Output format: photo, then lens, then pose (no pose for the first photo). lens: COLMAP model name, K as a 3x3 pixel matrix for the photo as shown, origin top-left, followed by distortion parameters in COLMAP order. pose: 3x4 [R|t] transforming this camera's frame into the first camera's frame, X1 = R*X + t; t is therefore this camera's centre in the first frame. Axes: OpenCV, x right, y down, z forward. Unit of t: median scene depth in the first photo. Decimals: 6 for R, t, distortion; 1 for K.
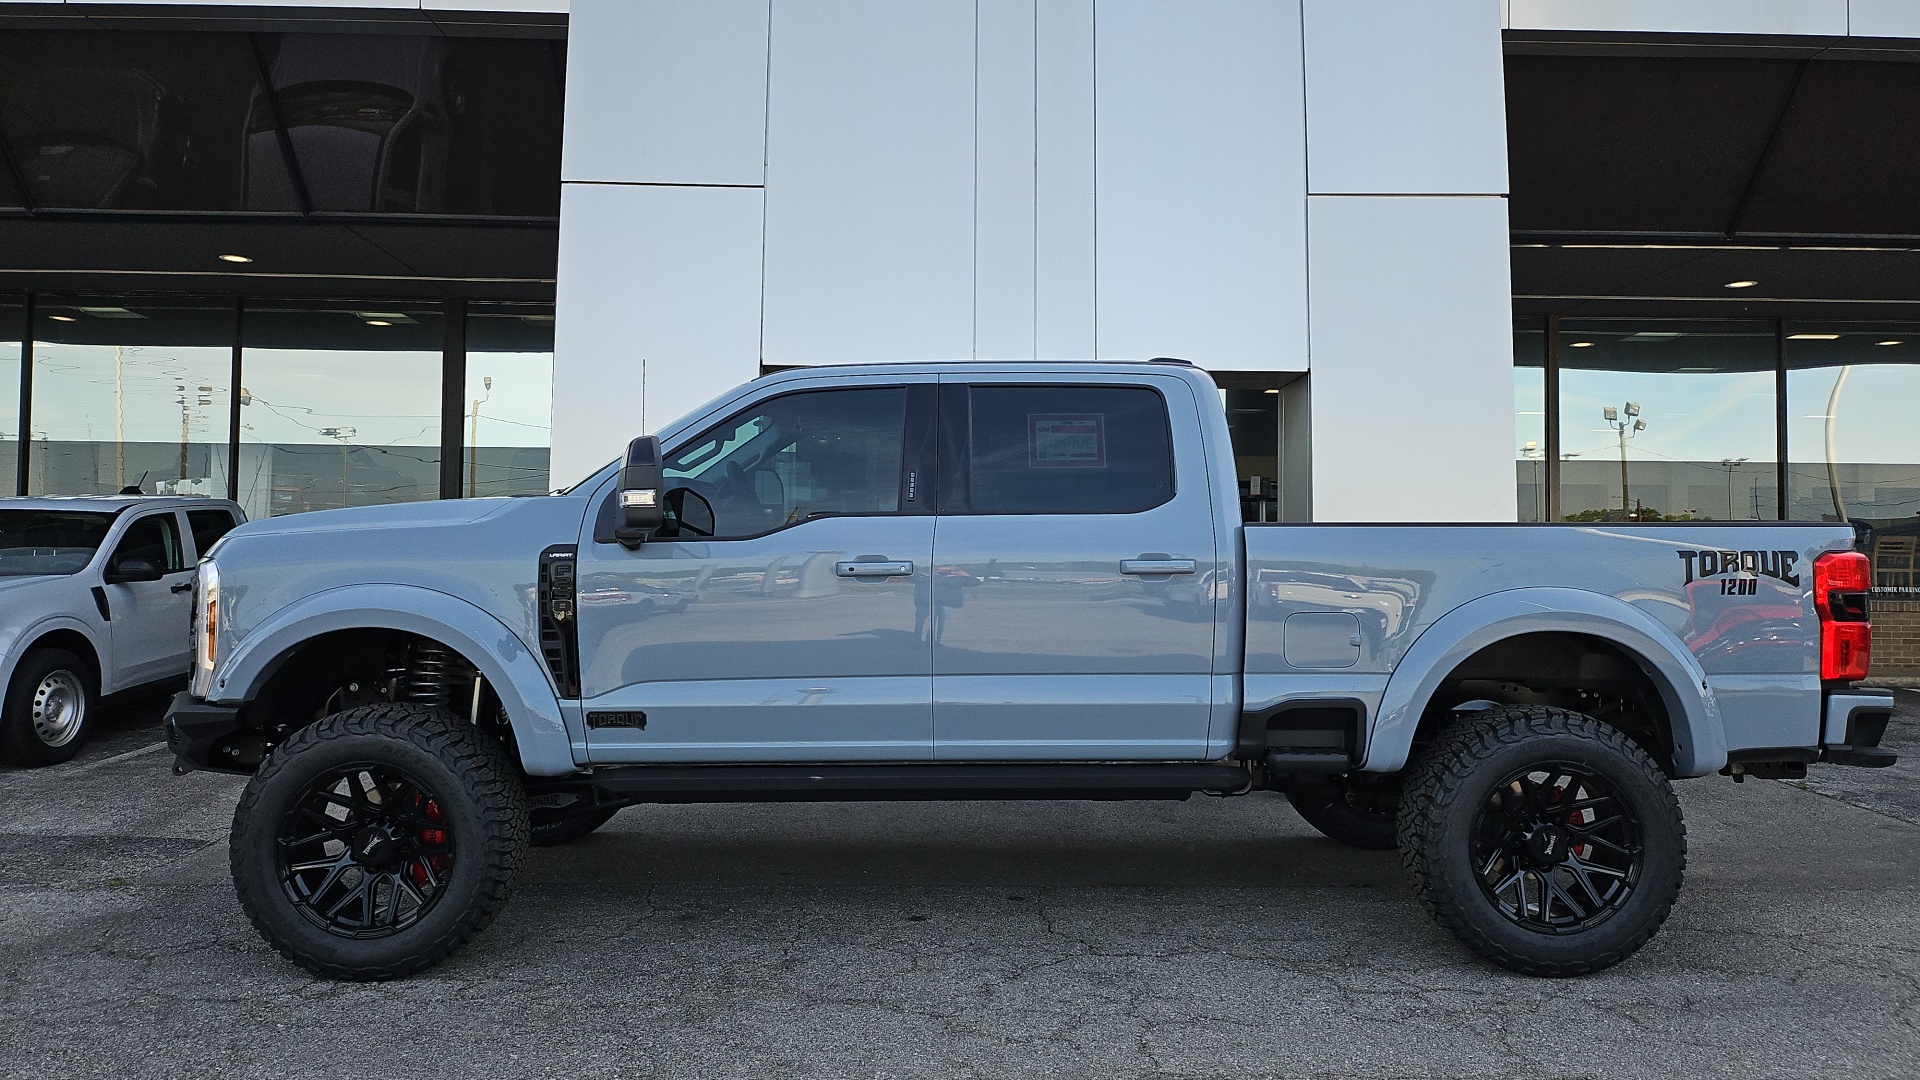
lens RADIAL K [[1377.3, 0, 973.9], [0, 1377.3, 538.6], [0, 0, 1]] dist [0.026363, -0.023676]
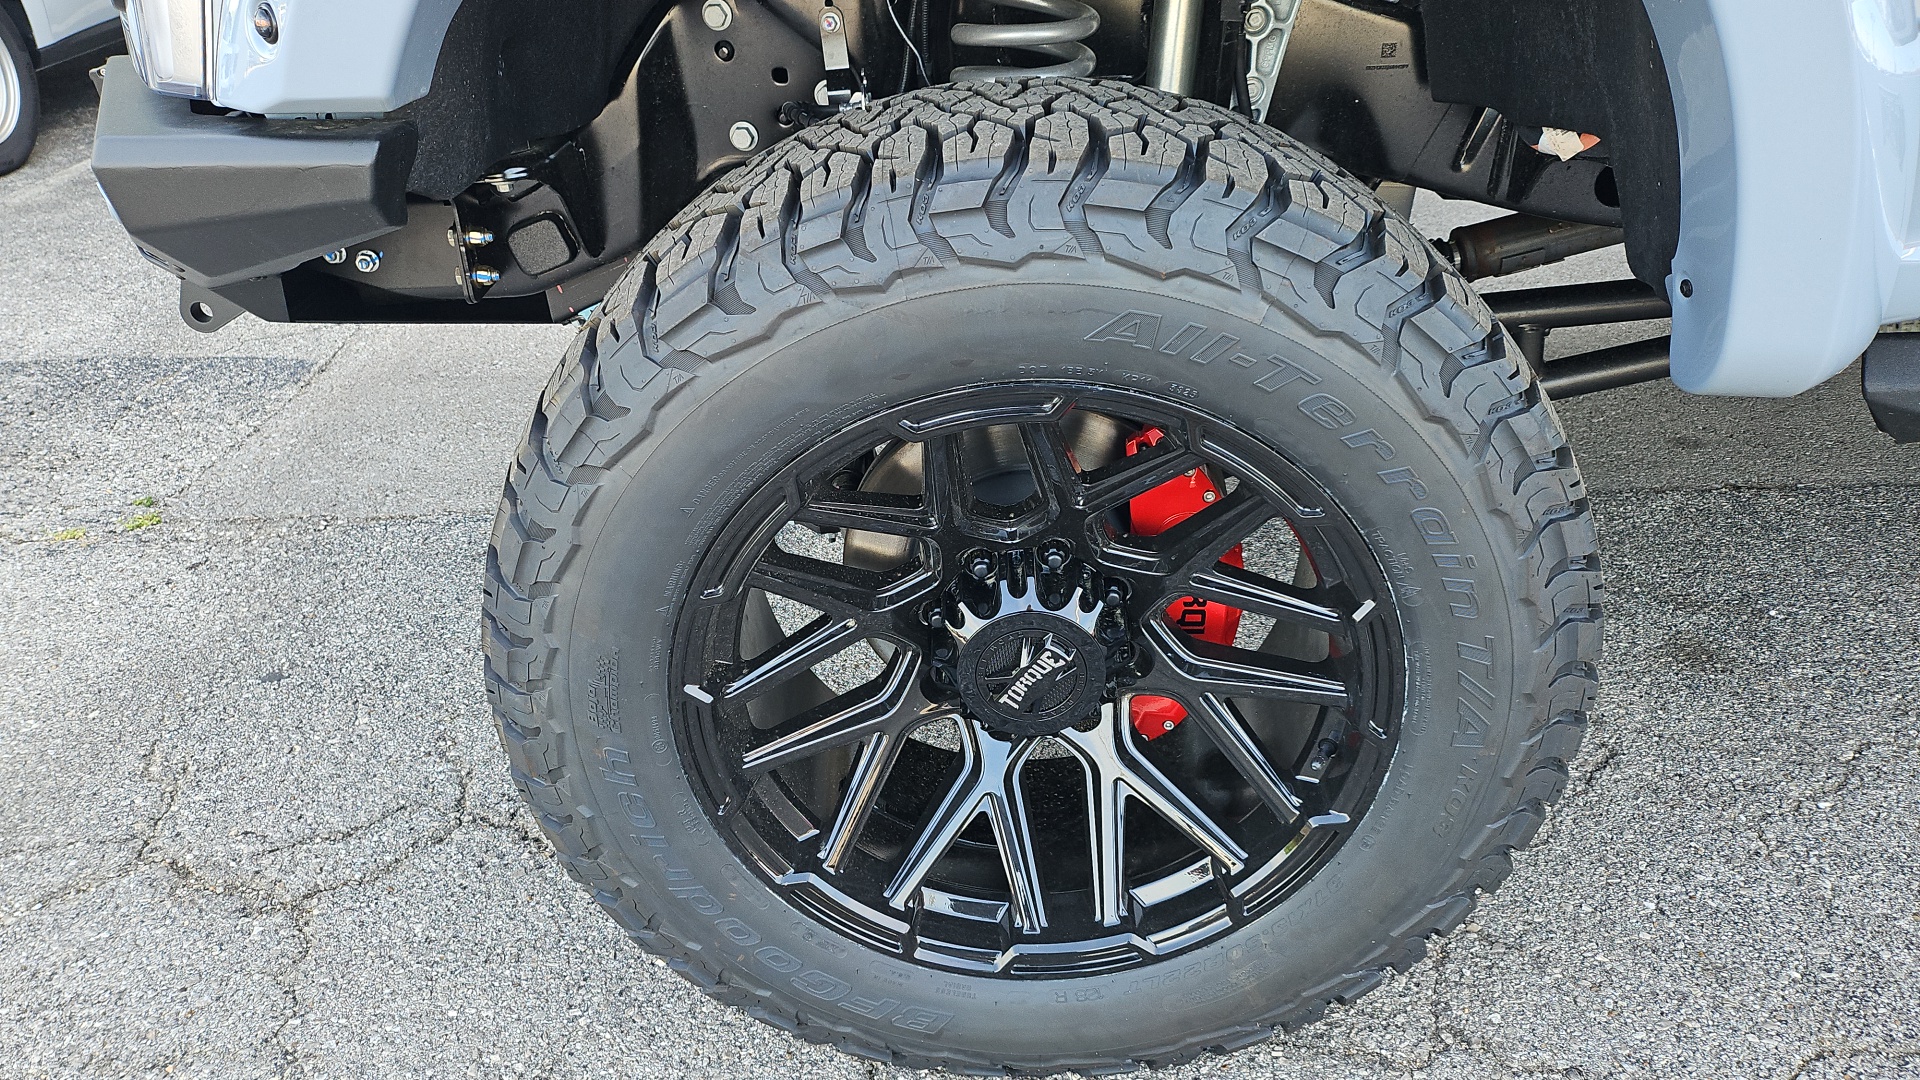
lens RADIAL K [[1287.9, 0, 956.6], [0, 1287.9, 543.4], [0, 0, 1]] dist [0.003279, -0.000011]
pose [[0.999214, -0.028942, -0.027070, -0.437015], [0.038490, 0.871337, 0.489173, 0.082346], [0.009430, -0.489831, 0.871766, 0.796515]]
